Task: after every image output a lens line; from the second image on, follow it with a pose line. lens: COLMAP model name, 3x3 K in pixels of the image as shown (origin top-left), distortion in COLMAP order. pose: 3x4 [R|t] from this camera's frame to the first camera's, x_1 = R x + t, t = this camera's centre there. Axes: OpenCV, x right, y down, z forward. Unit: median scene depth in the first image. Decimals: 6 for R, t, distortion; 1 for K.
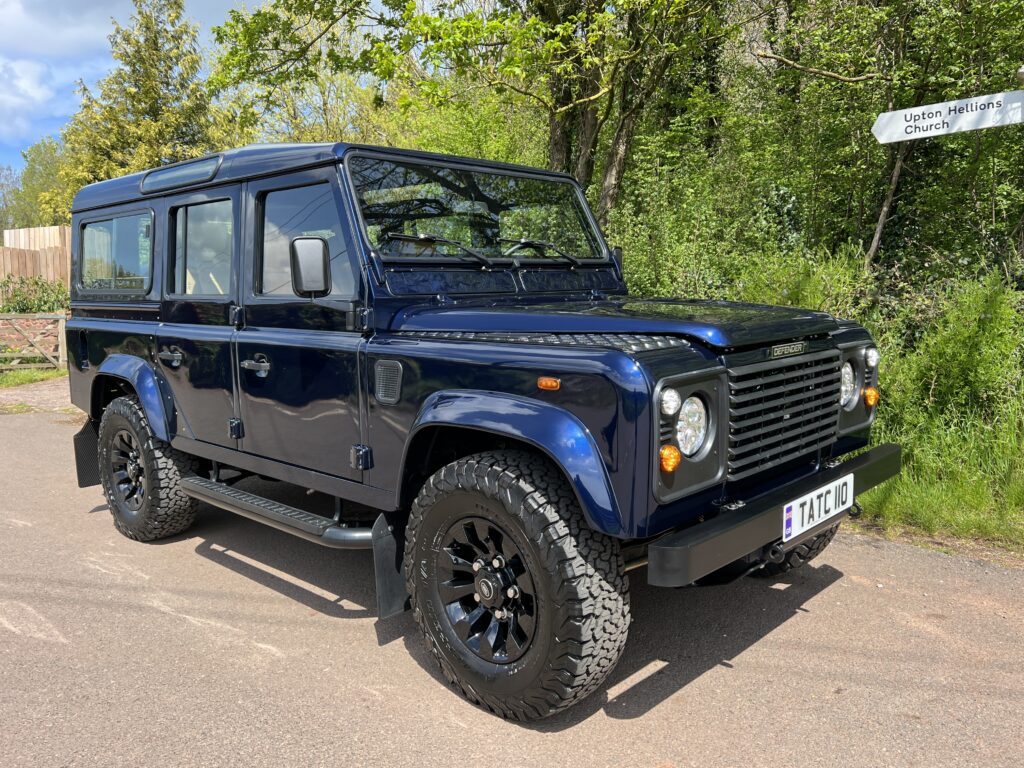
lens RADIAL K [[819.0, 0, 519.8], [0, 819.0, 383.2], [0, 0, 1]] dist [0.026152, 0.000755]
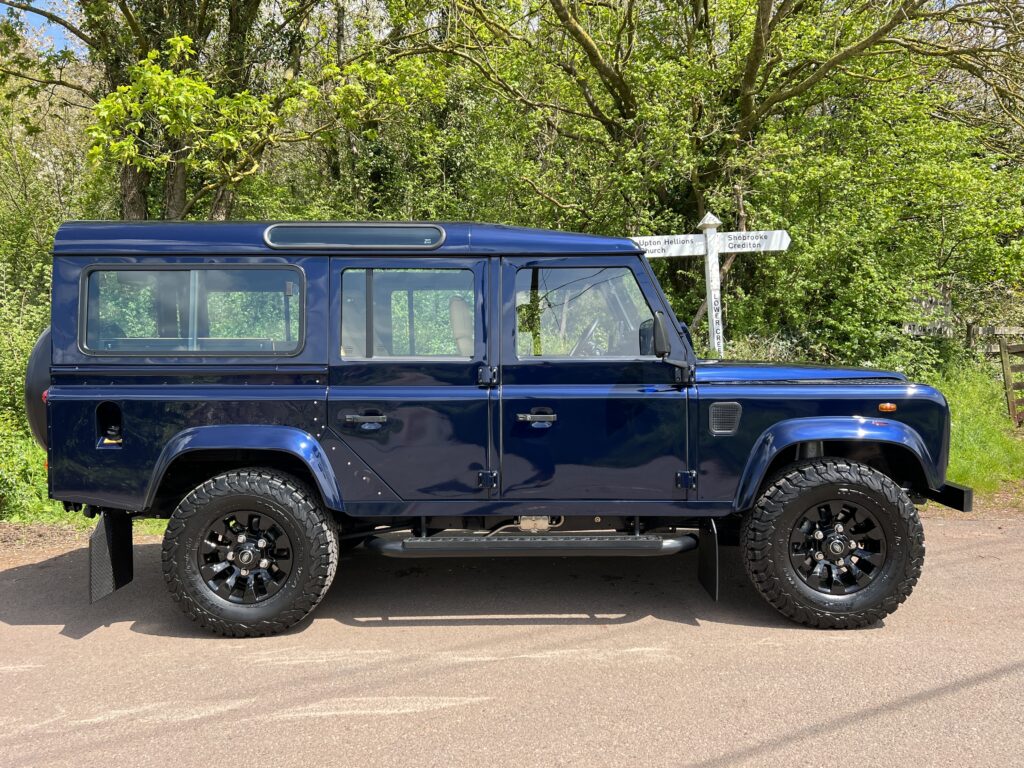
lens RADIAL K [[819.0, 0, 519.8], [0, 819.0, 383.2], [0, 0, 1]] dist [0.026152, 0.000755]
pose [[0.719274, -0.012891, 0.694607, -1.057346], [0.076977, 0.995150, -0.061242, -0.001566], [-0.690449, 0.097519, 0.716778, 0.199145]]
